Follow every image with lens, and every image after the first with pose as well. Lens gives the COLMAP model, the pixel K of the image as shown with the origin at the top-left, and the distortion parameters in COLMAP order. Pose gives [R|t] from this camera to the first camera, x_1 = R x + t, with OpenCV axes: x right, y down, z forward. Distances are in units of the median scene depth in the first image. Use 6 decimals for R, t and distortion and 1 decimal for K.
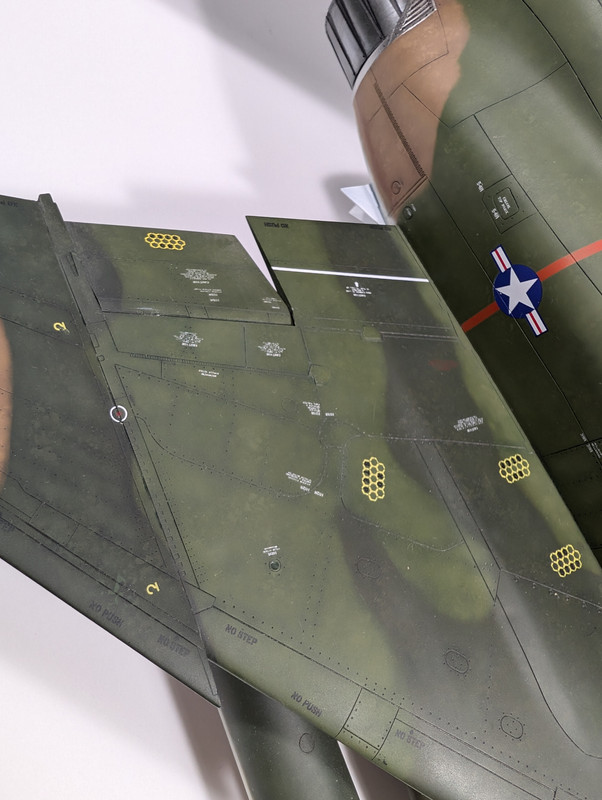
lens RADIAL K [[281.7, 0, 299.8], [0, 281.7, 399.5], [0, 0, 1]] dist [-0.001085, -0.000033]
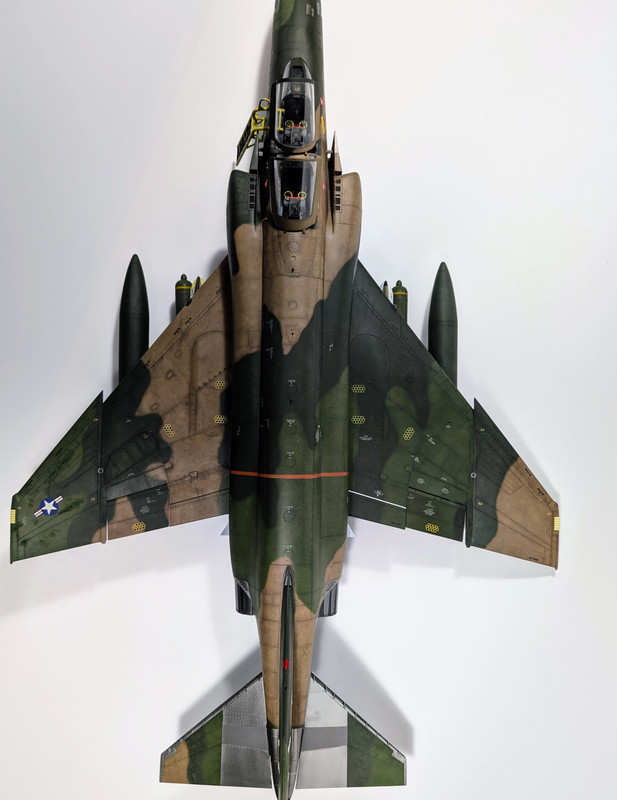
lens RADIAL K [[595.3, 0, 308.2], [0, 595.3, 400.1], [0, 0, 1]] dist [0.003726, 0.000427]
pose [[-0.923134, -0.270361, -0.273365, 3.064157], [0.315586, -0.938942, -0.137088, 1.147486], [-0.219610, -0.212821, 0.952092, -4.675930]]
